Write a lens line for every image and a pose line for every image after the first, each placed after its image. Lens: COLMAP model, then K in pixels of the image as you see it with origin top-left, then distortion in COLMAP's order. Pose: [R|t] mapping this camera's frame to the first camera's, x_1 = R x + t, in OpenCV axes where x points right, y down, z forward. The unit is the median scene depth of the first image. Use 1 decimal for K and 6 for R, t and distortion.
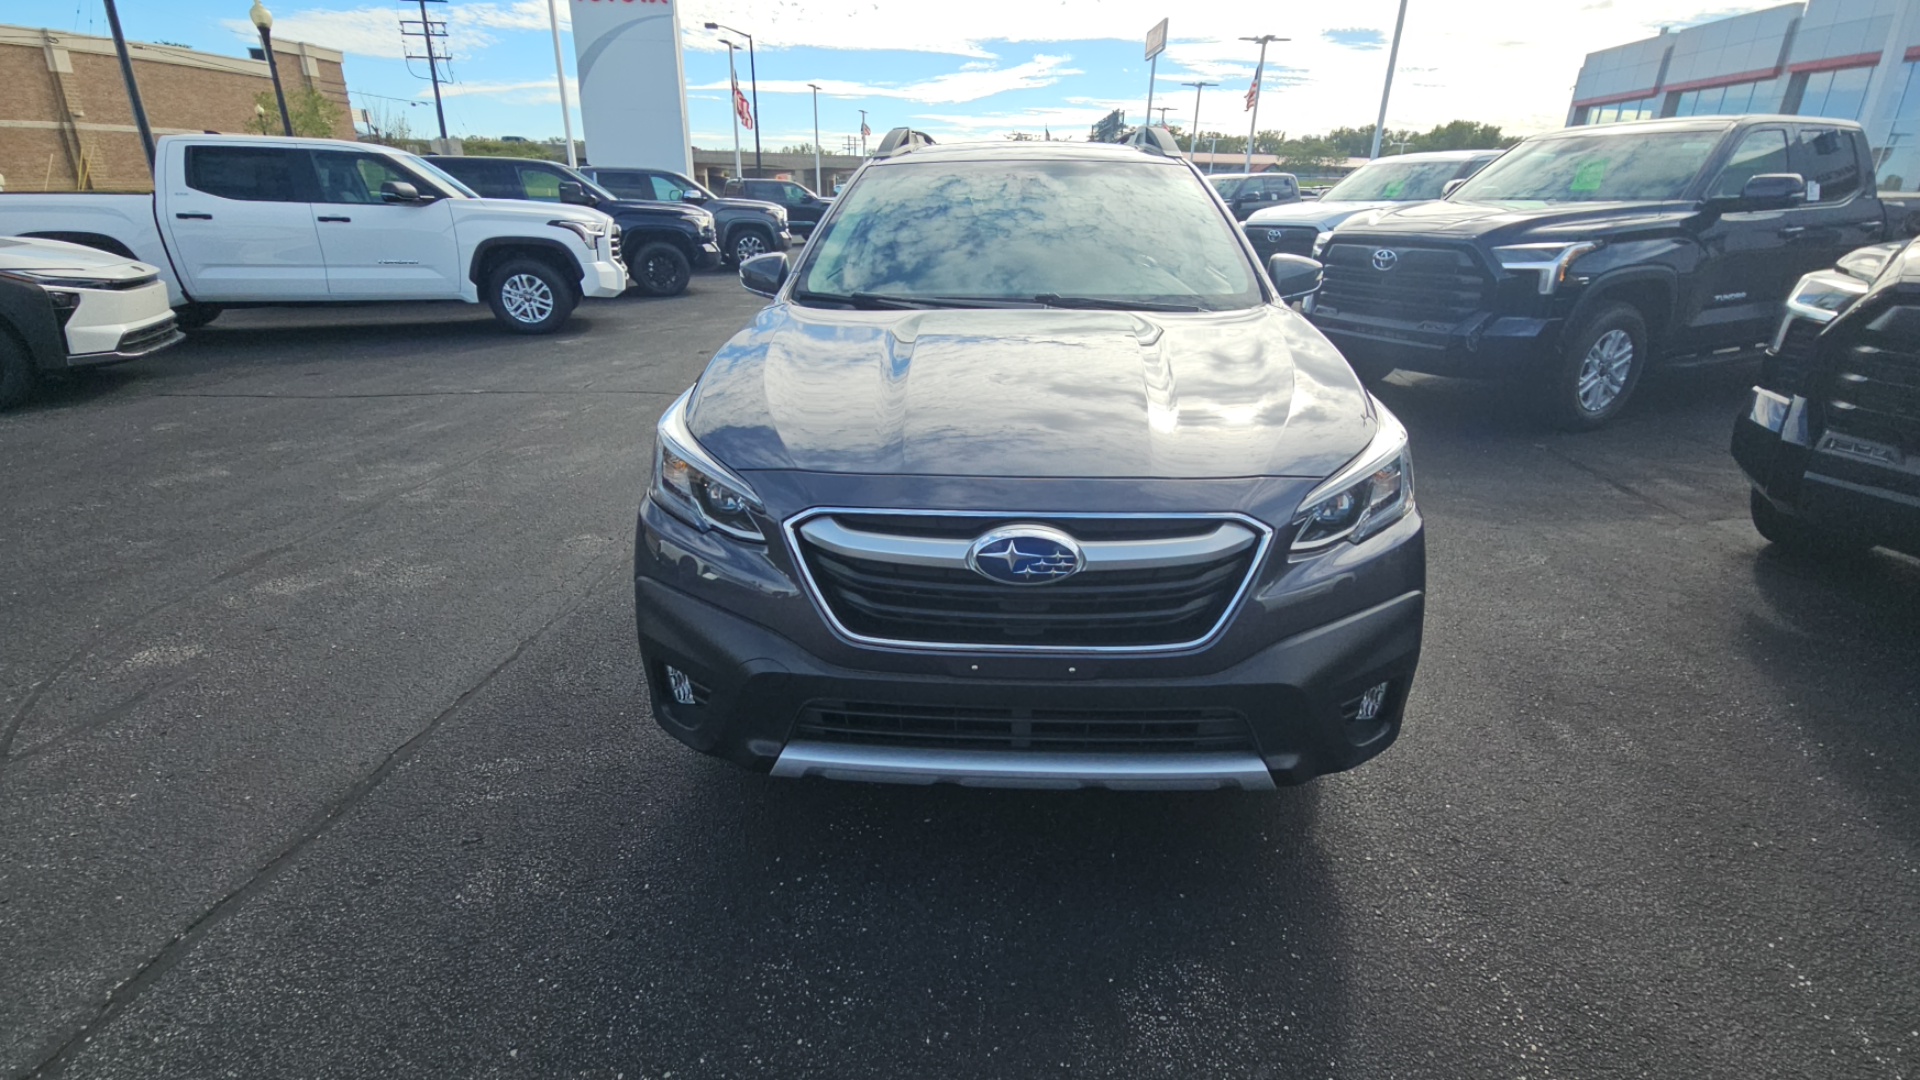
lens RADIAL K [[860.0, 0, 959.9], [0, 860.0, 534.3], [0, 0, 1]] dist [0.011293, -0.008315]
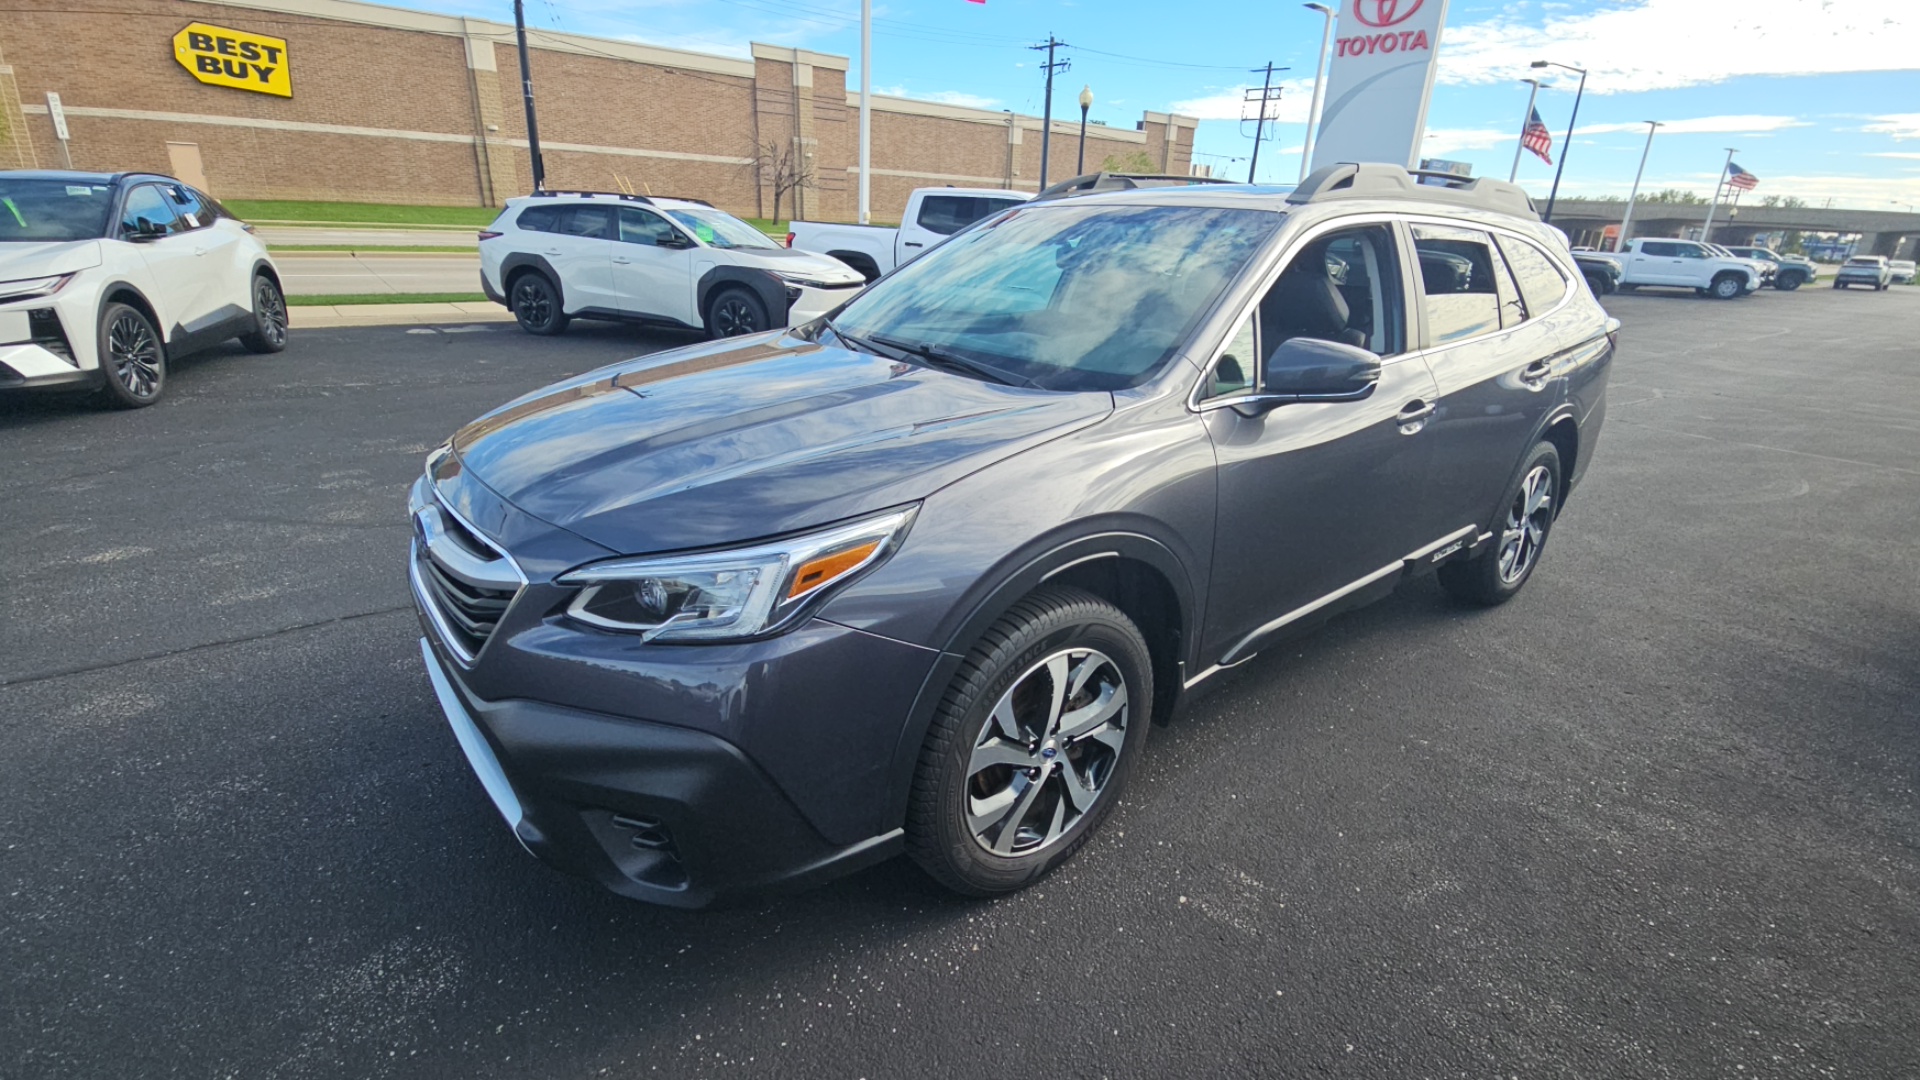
lens RADIAL K [[860.0, 0, 981.2], [0, 860.0, 538.0], [0, 0, 1]] dist [0.011293, -0.008315]
pose [[0.678198, 0.267710, -0.684382, 0.313587], [-0.298393, 0.951376, 0.076453, -0.060192], [0.671572, 0.152364, 0.725105, 0.141855]]
